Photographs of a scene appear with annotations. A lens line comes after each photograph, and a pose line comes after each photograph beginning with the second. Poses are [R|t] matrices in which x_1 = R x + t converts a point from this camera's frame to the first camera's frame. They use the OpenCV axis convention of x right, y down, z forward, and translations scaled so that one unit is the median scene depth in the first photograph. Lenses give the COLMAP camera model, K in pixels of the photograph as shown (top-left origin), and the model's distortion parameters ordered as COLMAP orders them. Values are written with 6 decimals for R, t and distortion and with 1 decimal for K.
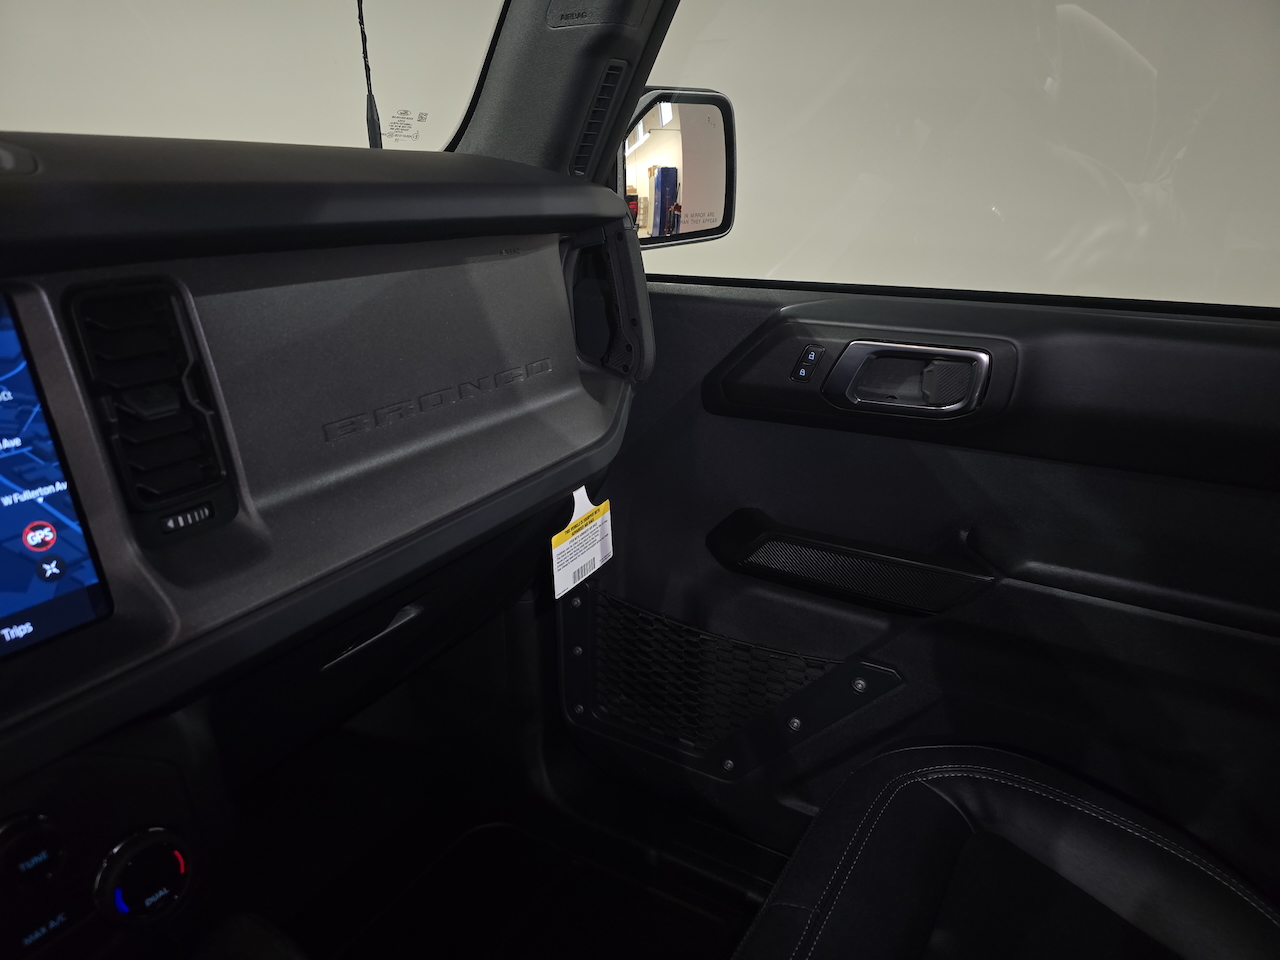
lens RADIAL K [[862.5, 0, 641.3], [0, 862.5, 498.4], [0, 0, 1]] dist [0.055244, -0.058140]
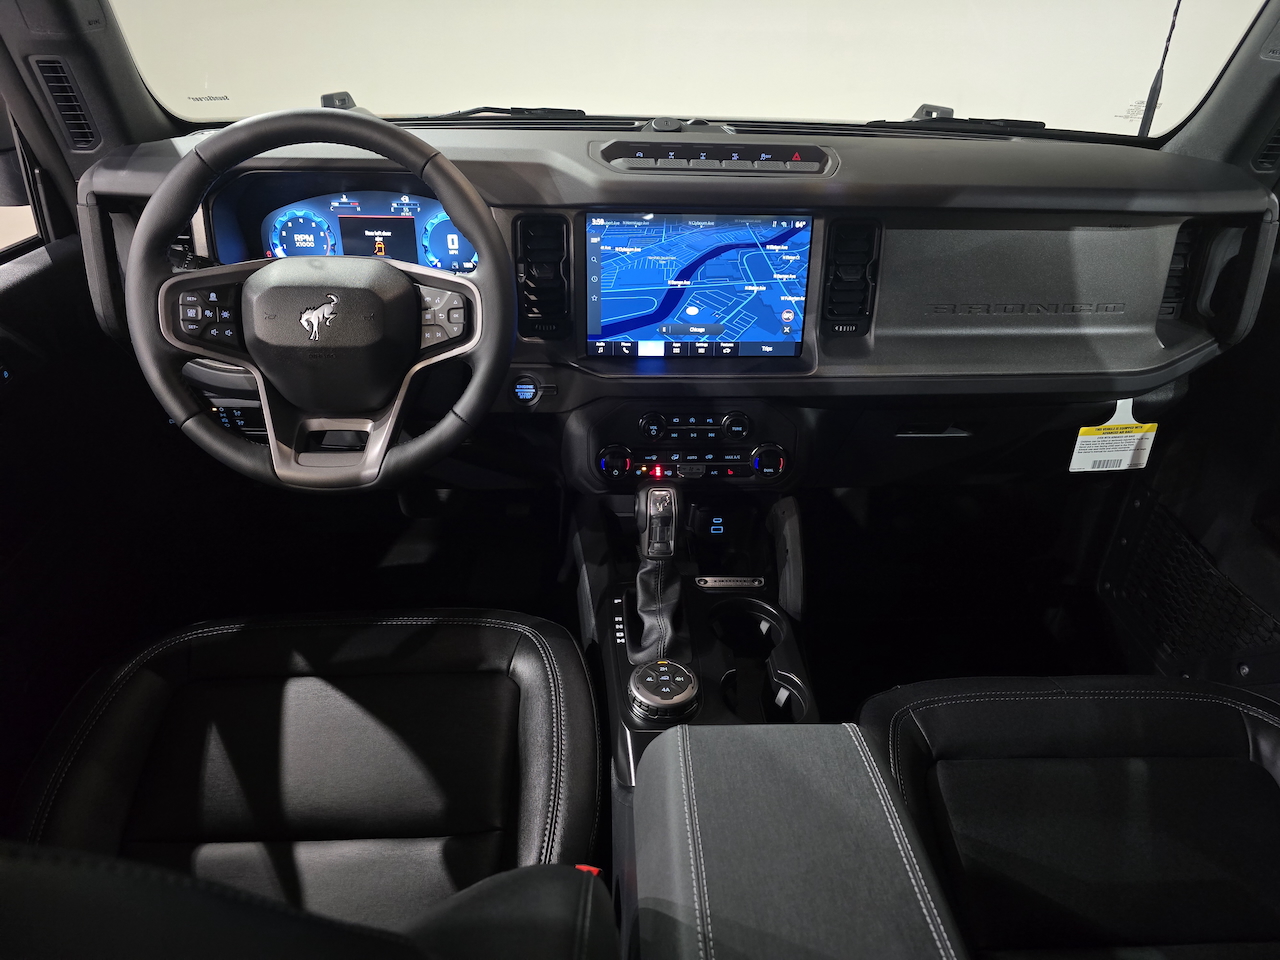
lens RADIAL K [[862.5, 0, 646.1], [0, 862.5, 495.4], [0, 0, 1]] dist [0.055244, -0.058140]
pose [[0.555293, 0.434849, -0.708912, 0.561191], [-0.317525, 0.898691, 0.302542, -0.060583], [0.768653, 0.057098, 0.637112, -0.453538]]
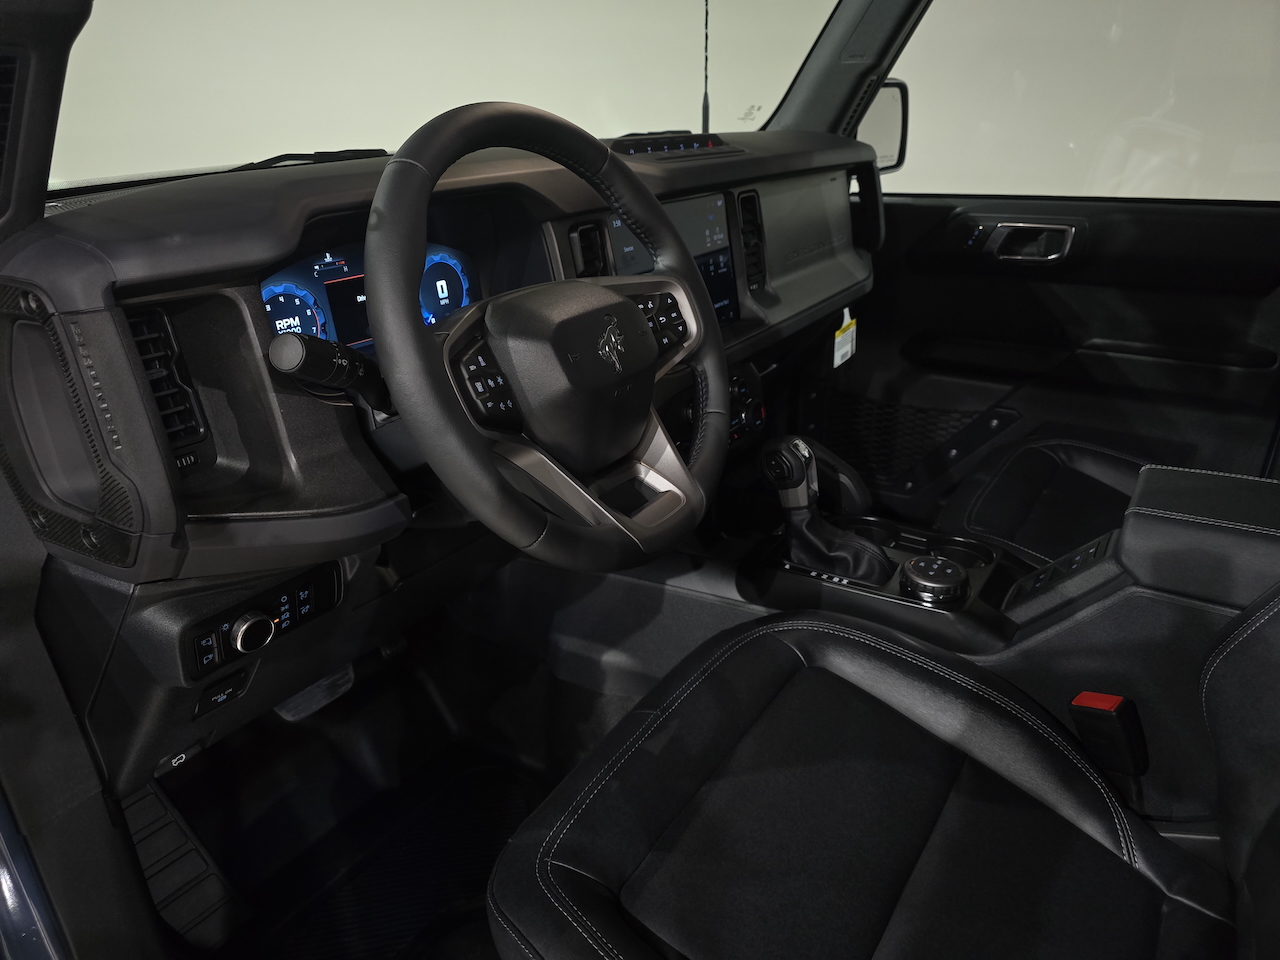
lens RADIAL K [[862.5, 0, 648.6], [0, 862.5, 480.0], [0, 0, 1]] dist [0.055244, -0.058140]
pose [[0.998627, -0.004161, -0.052222, -0.419570], [0.006414, 0.999053, 0.043044, 0.287368], [0.051994, -0.043320, 0.997707, -0.948349]]
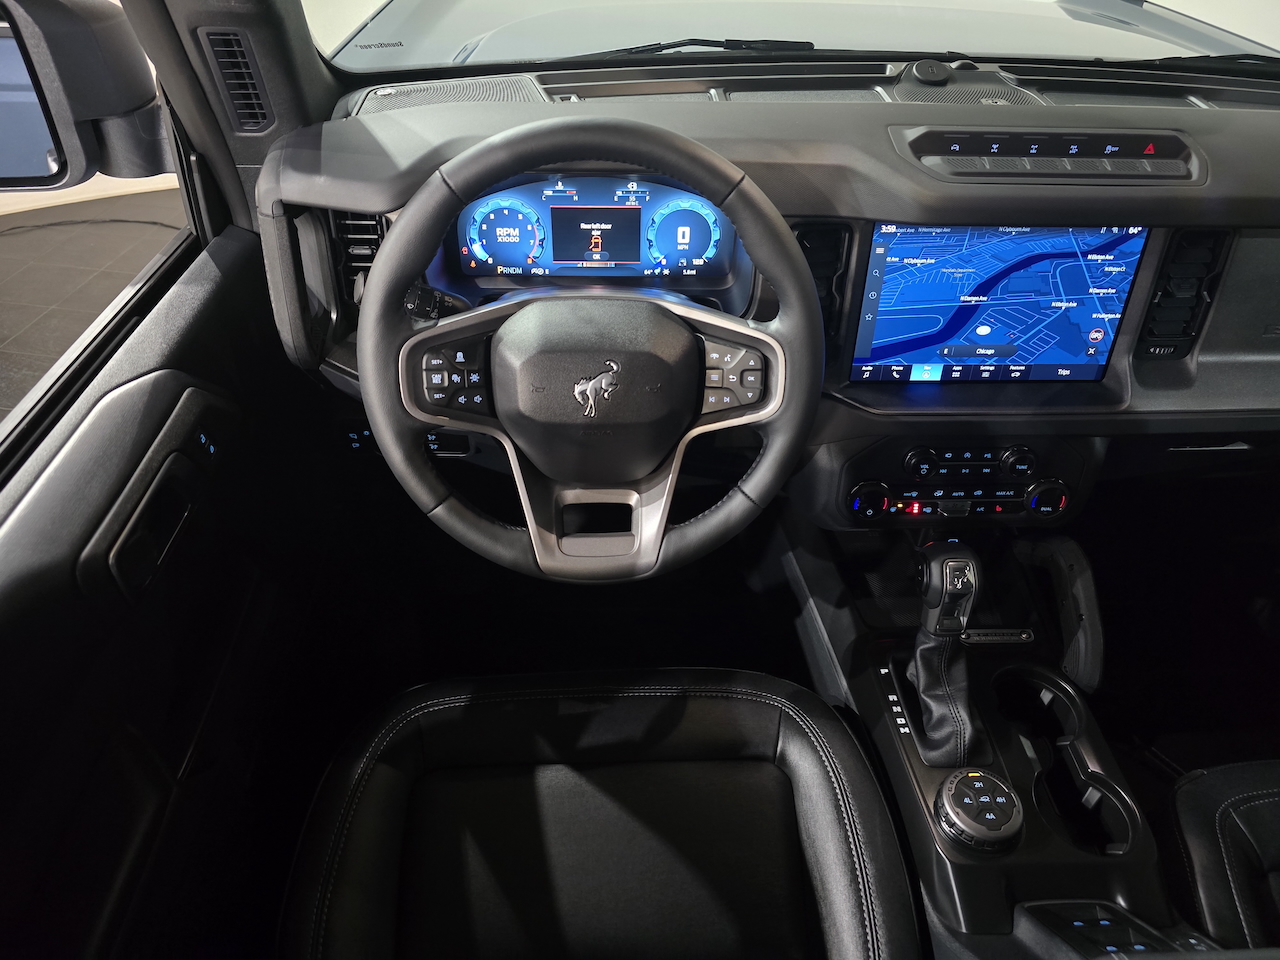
lens RADIAL K [[862.5, 0, 651.0], [0, 862.5, 481.5], [0, 0, 1]] dist [0.055244, -0.058140]
pose [[0.549479, 0.551312, -0.627796, 0.117804], [-0.322240, 0.833099, 0.449563, -0.135599], [0.770866, -0.044724, 0.635426, -0.604421]]
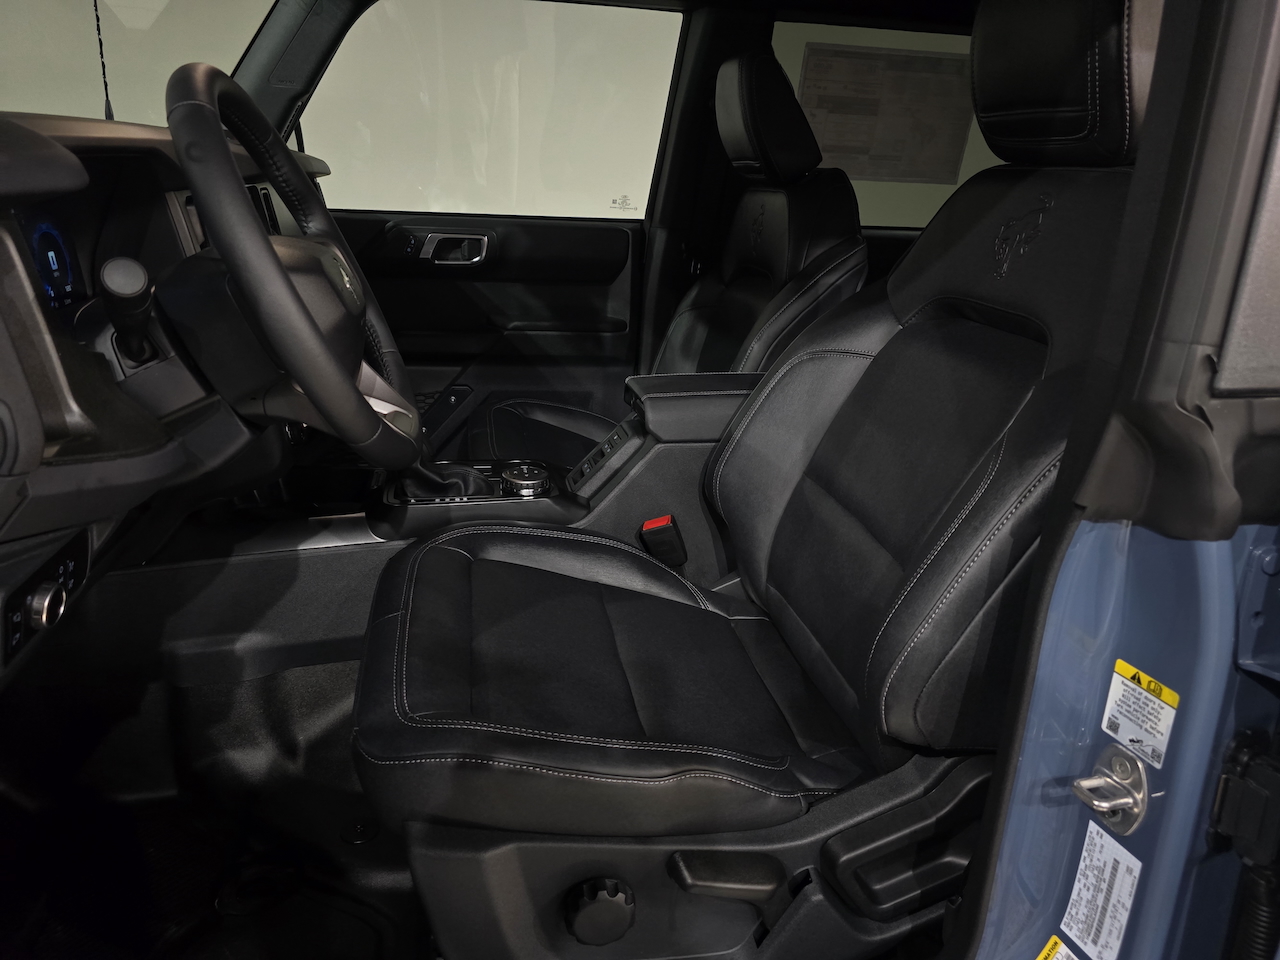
lens RADIAL K [[862.5, 0, 638.1], [0, 862.5, 479.0], [0, 0, 1]] dist [0.055244, -0.058140]
pose [[0.741819, -0.189666, 0.643219, -0.951519], [0.195574, 0.978662, 0.063023, 0.417142], [-0.641447, 0.079045, 0.763084, -1.062246]]
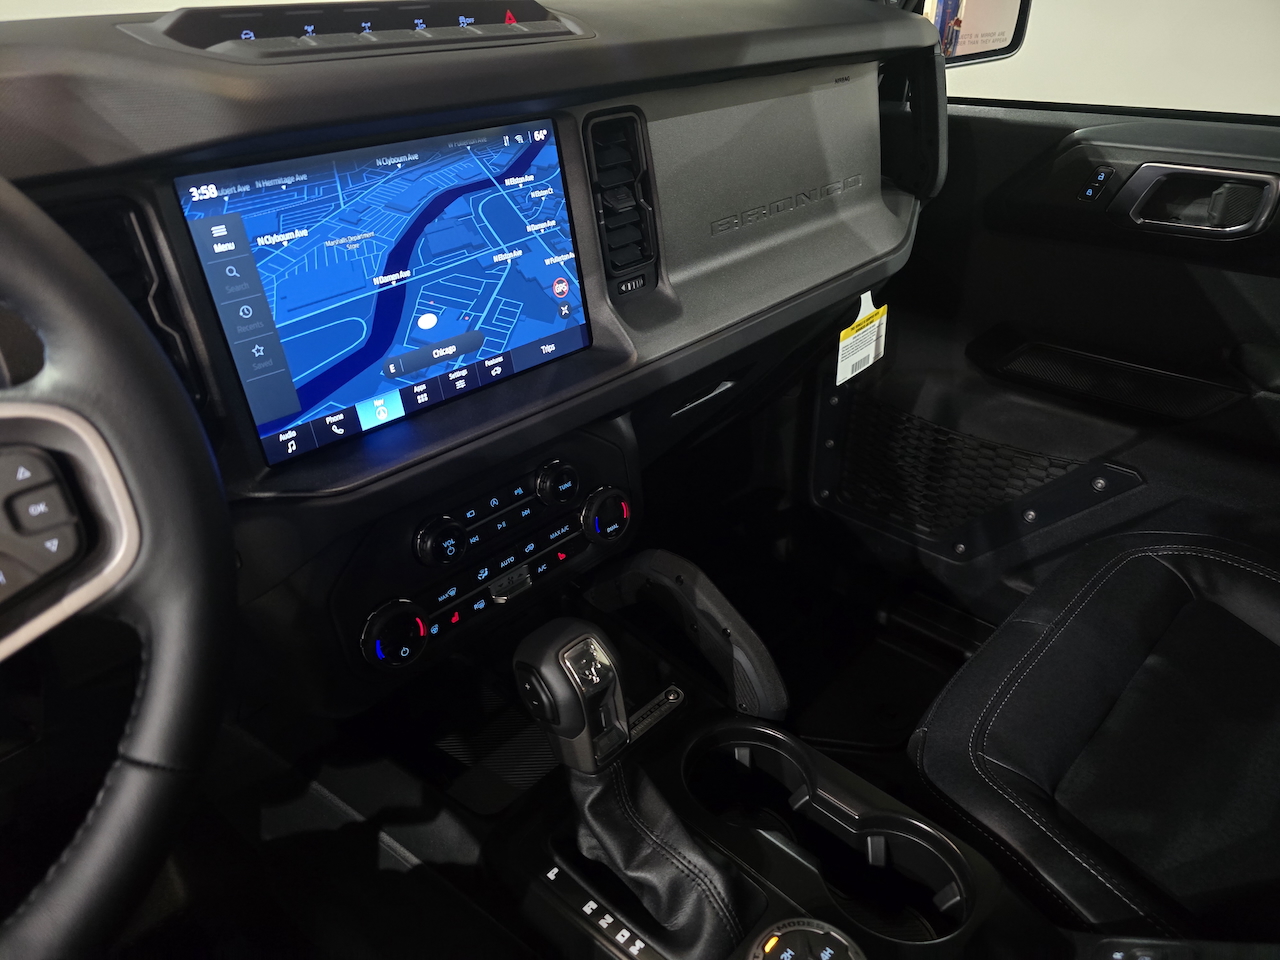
lens RADIAL K [[862.5, 0, 632.1], [0, 862.5, 477.3], [0, 0, 1]] dist [0.055244, -0.058140]
pose [[0.971786, 0.092253, -0.217074, -0.106505], [-0.055621, 0.984013, 0.169187, 0.056455], [0.229212, -0.152340, 0.961382, -0.258122]]
